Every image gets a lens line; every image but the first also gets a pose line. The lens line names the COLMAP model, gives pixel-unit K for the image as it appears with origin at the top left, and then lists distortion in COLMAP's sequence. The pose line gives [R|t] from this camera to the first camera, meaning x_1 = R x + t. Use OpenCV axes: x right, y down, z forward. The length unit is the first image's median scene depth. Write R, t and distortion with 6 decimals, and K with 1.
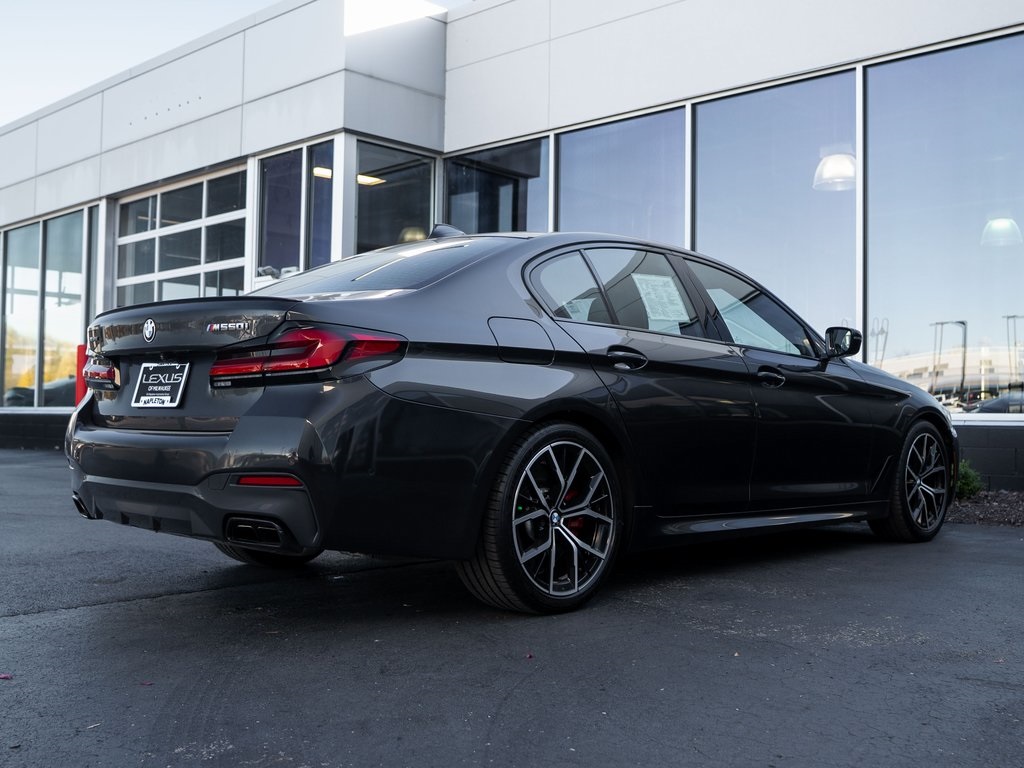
lens RADIAL K [[1161.0, 0, 515.0], [0, 1161.0, 376.5], [0, 0, 1]] dist [-0.042393, 0.000000]
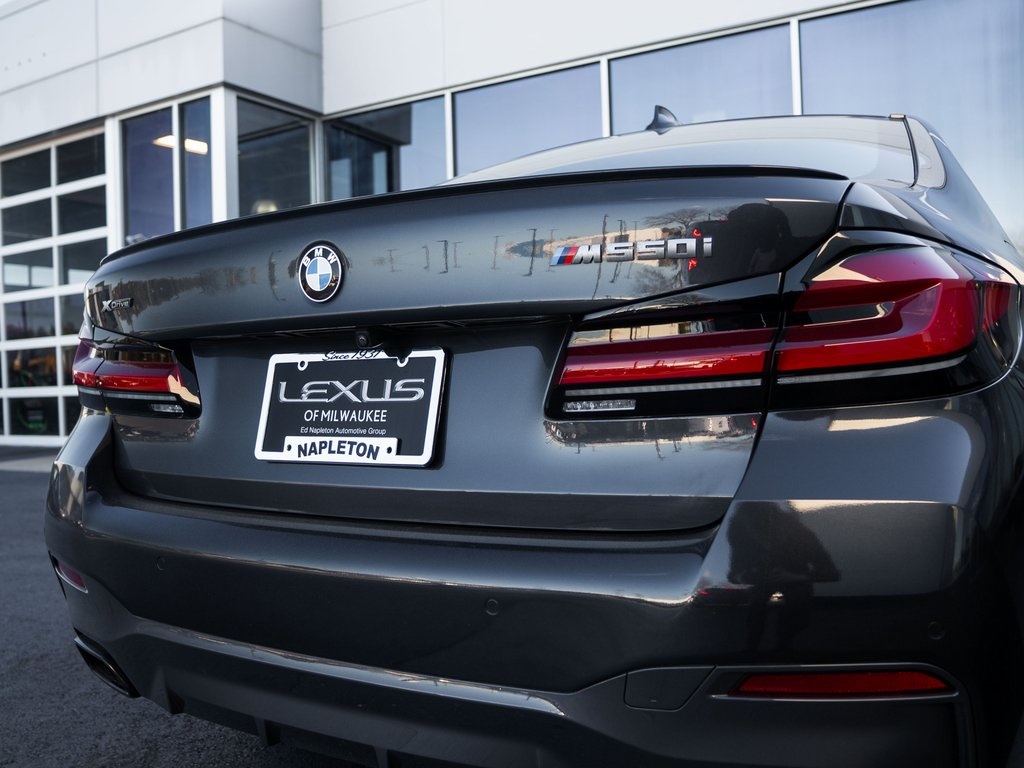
lens RADIAL K [[946.8, 0, 506.7], [0, 946.8, 388.6], [0, 0, 1]] dist [-0.060734, 0.000000]
pose [[0.973292, -0.044272, 0.225261, -0.106616], [0.032794, 0.997978, 0.054446, -0.005142], [-0.227216, -0.045605, 0.972776, 0.216273]]
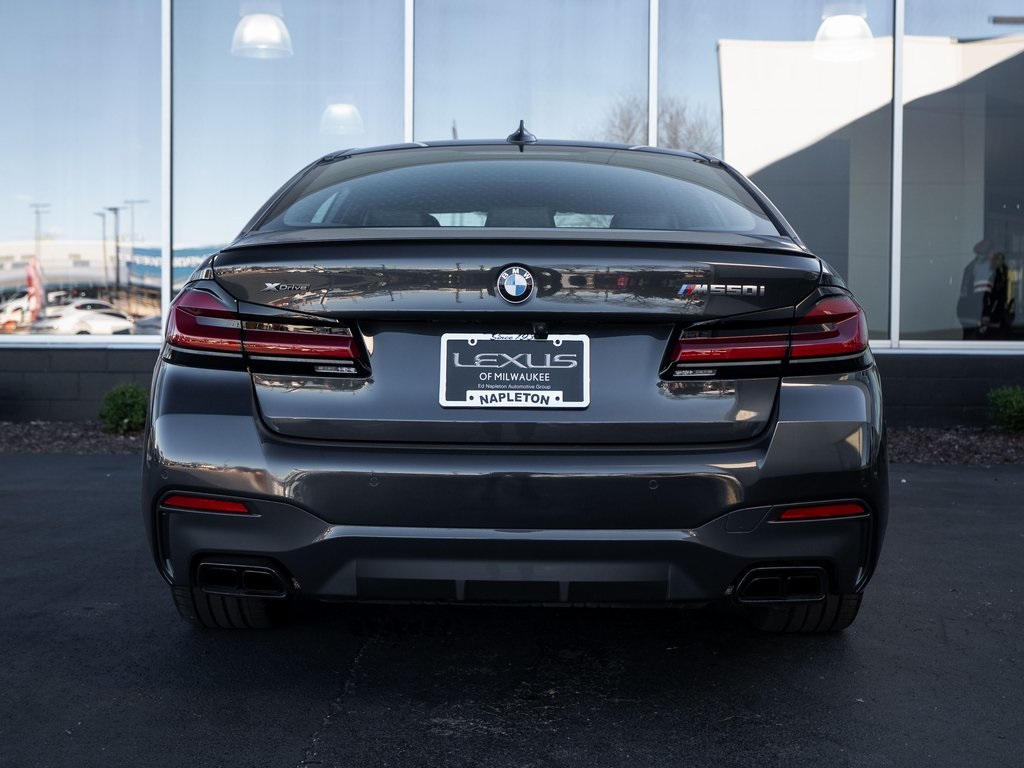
lens RADIAL K [[1338.1, 0, 519.3], [0, 1338.1, 388.6], [0, 0, 1]] dist [-0.023794, 0.000000]
pose [[0.732781, -0.045205, 0.678961, -0.260338], [-0.022606, 0.995623, 0.090686, -0.016046], [-0.680089, -0.081801, 0.728552, 0.153685]]
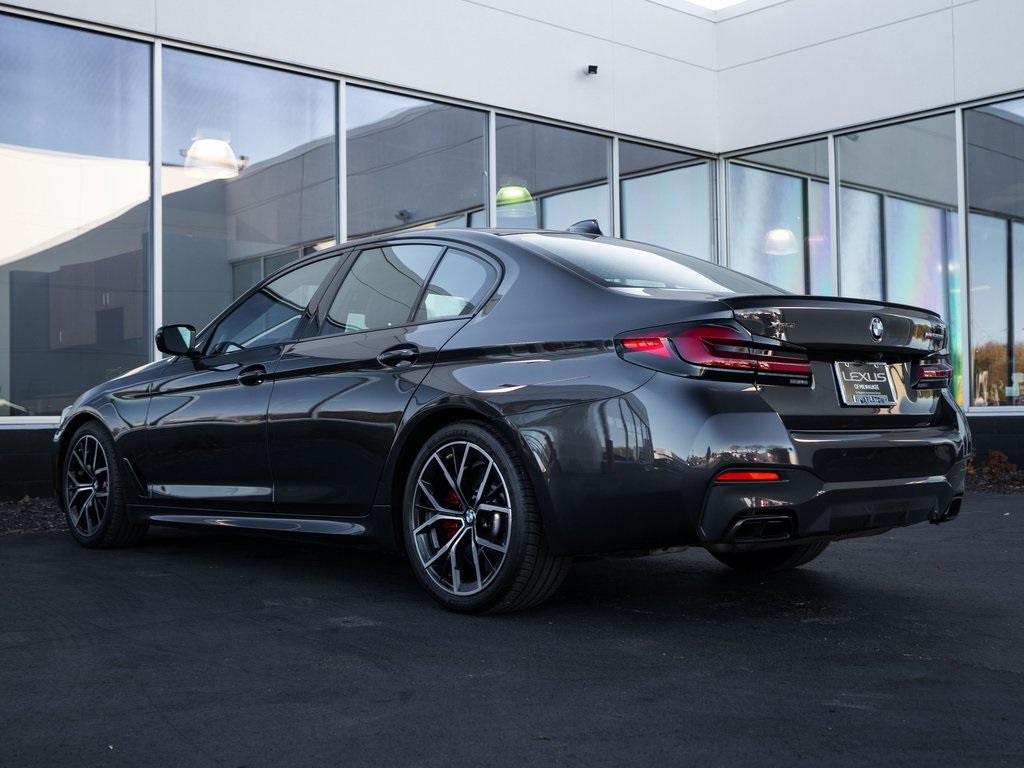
lens RADIAL K [[1338.1, 0, 515.7], [0, 1338.1, 384.1], [0, 0, 1]] dist [-0.023794, 0.000000]
pose [[0.047770, 0.022623, 0.998602, -0.479300], [-0.021408, 0.999537, -0.021620, 0.012755], [-0.998629, -0.020345, 0.048232, 0.406849]]
